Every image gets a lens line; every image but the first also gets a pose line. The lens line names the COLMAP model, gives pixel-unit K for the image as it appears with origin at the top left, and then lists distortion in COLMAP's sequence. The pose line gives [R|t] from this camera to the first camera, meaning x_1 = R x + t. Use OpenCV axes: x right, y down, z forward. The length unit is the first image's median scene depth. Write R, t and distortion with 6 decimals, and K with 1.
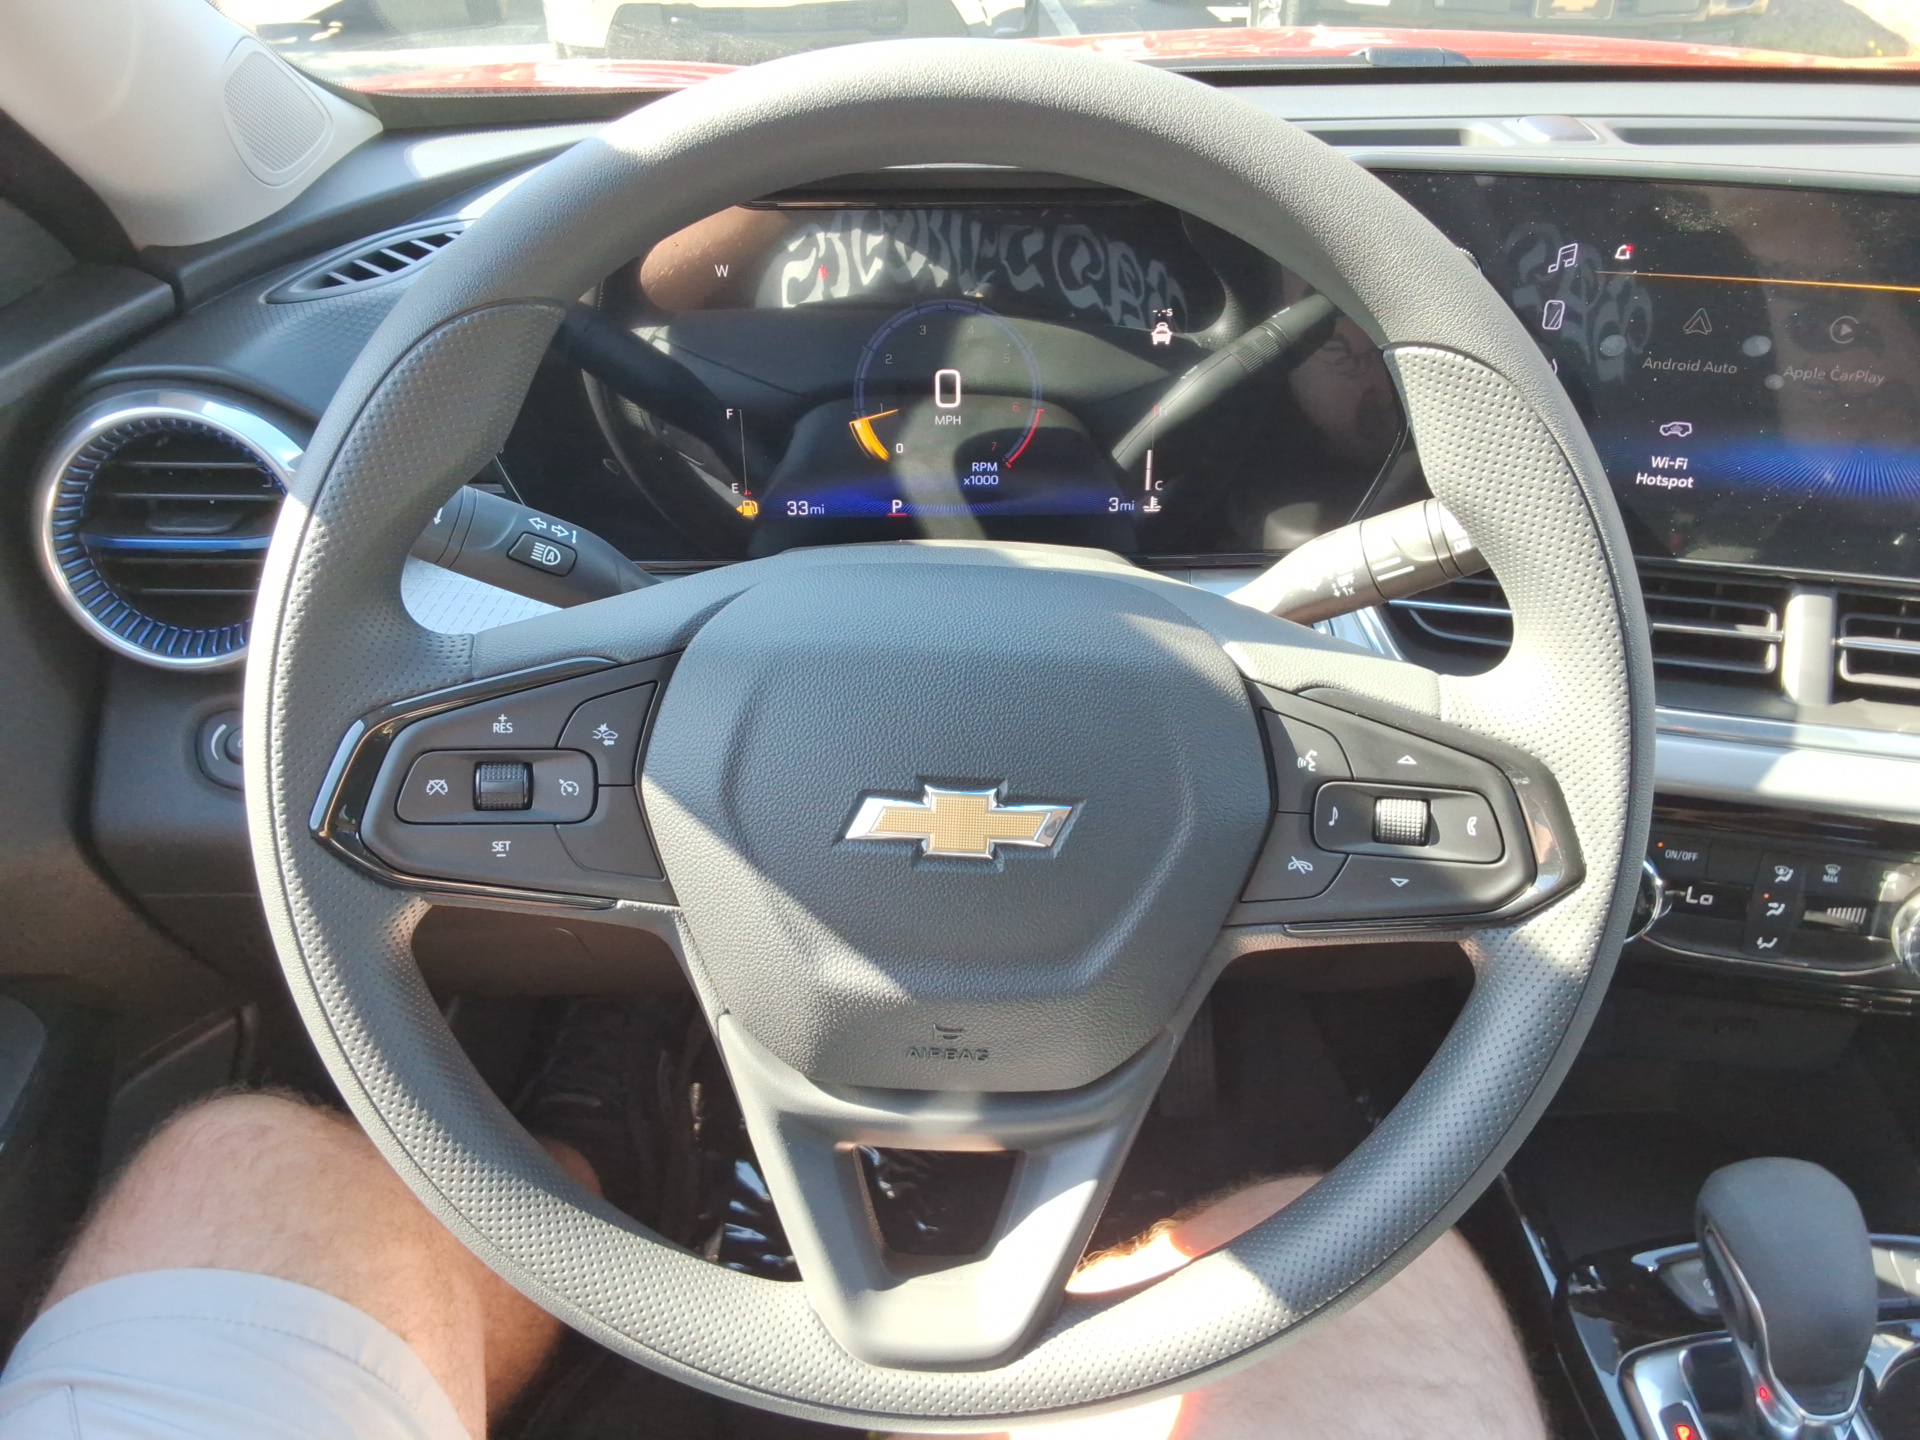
lens RADIAL K [[1533.1, 0, 986.3], [0, 1533.1, 707.2], [0, 0, 1]] dist [0.095576, -0.149965]
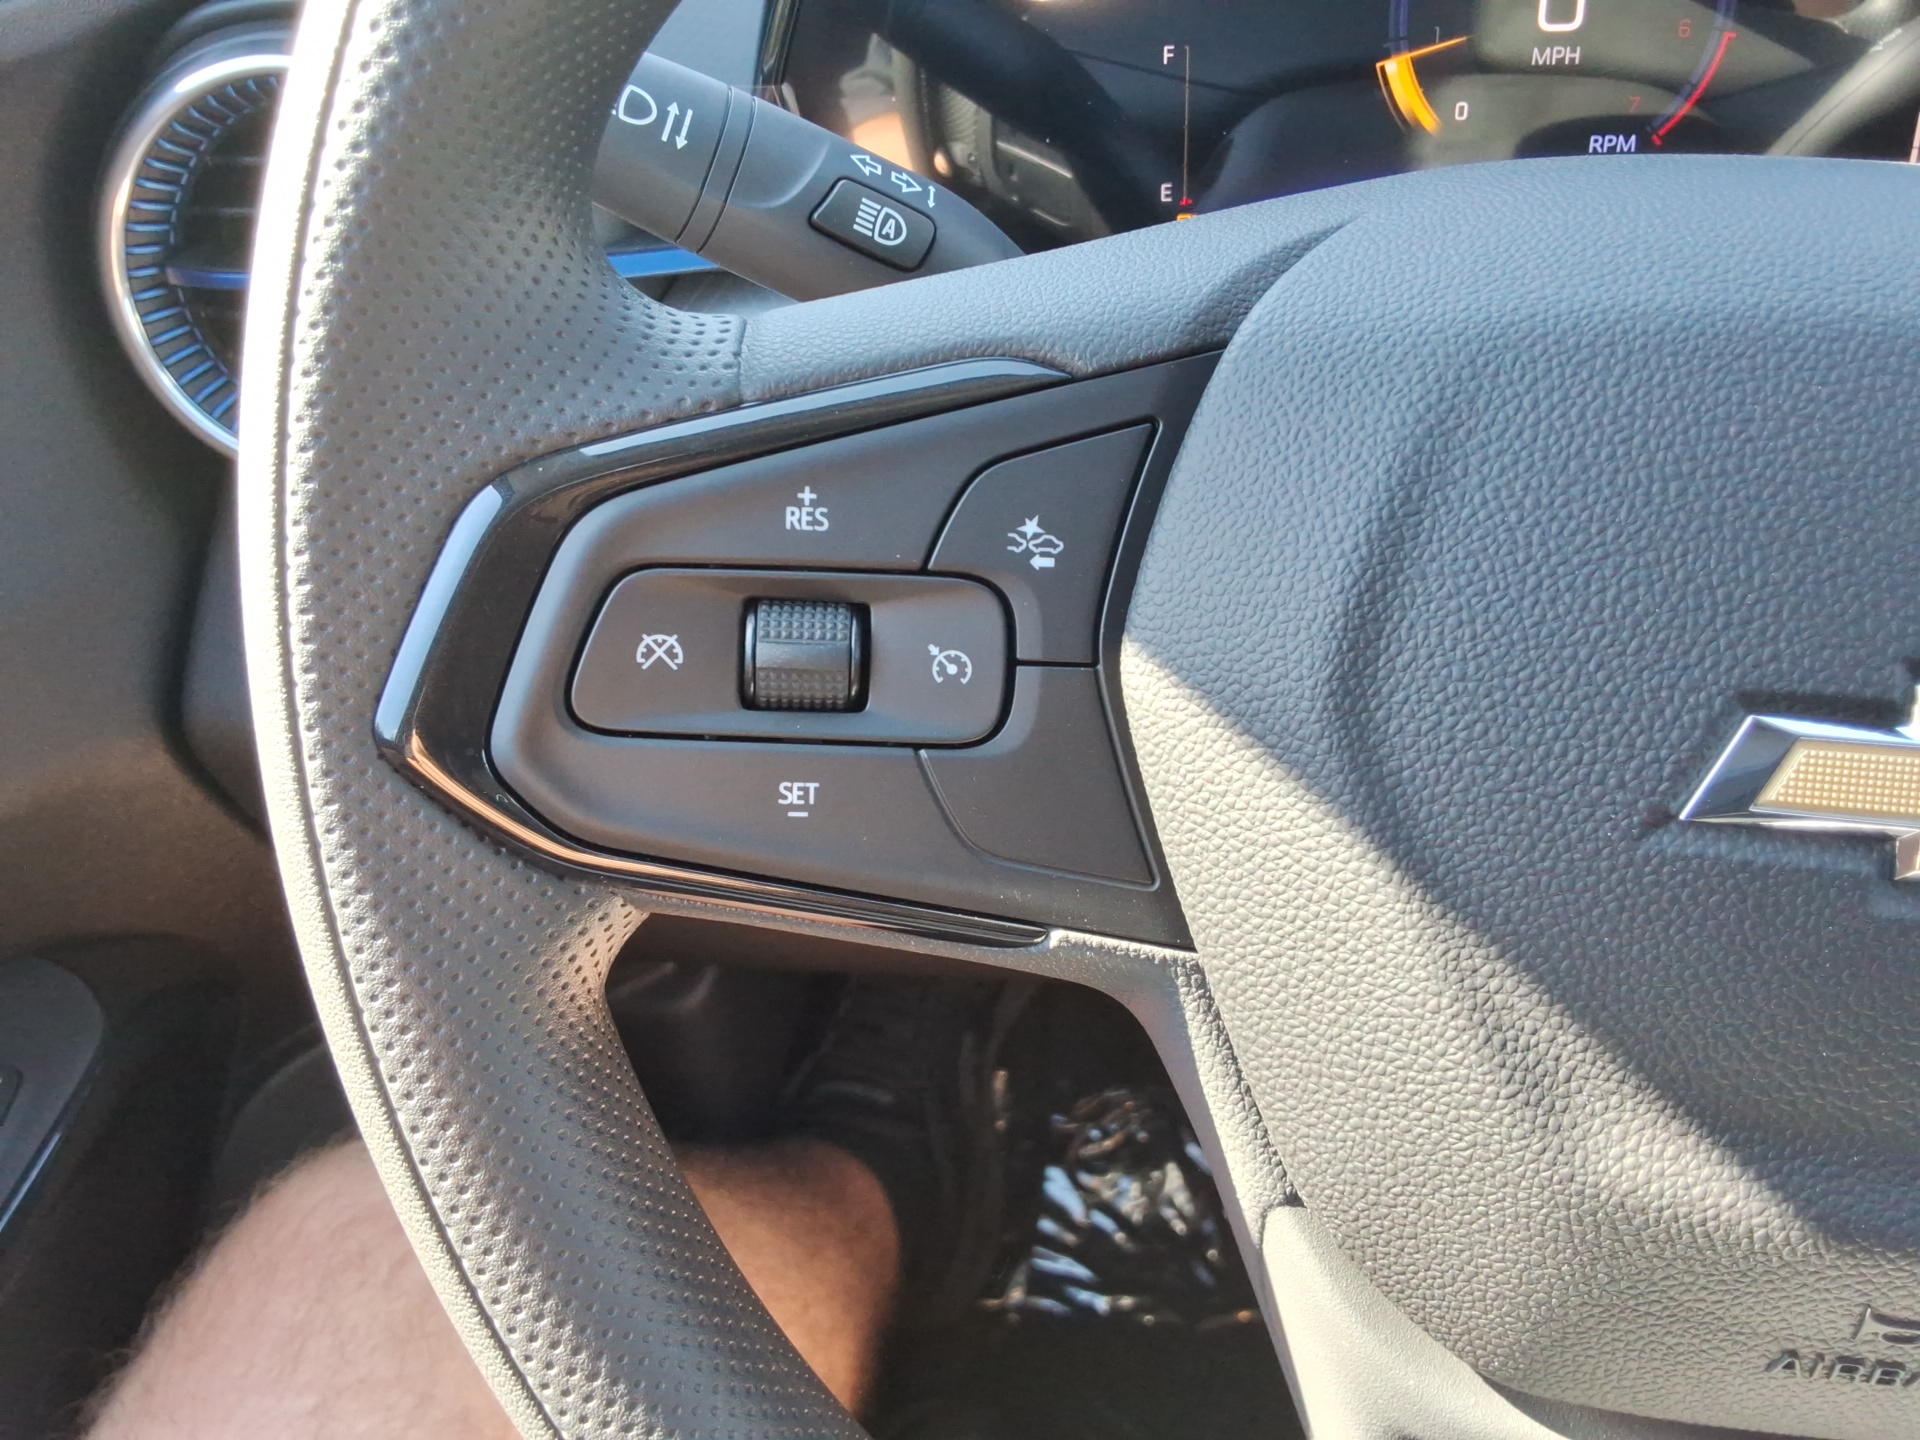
lens RADIAL K [[1533.1, 0, 968.6], [0, 1533.1, 721.5], [0, 0, 1]] dist [0.095576, -0.149965]
pose [[0.984082, 0.036884, -0.173847, -0.189449], [-0.027015, 0.997904, 0.058798, 0.042462], [0.175652, -0.053166, 0.983016, 0.576943]]
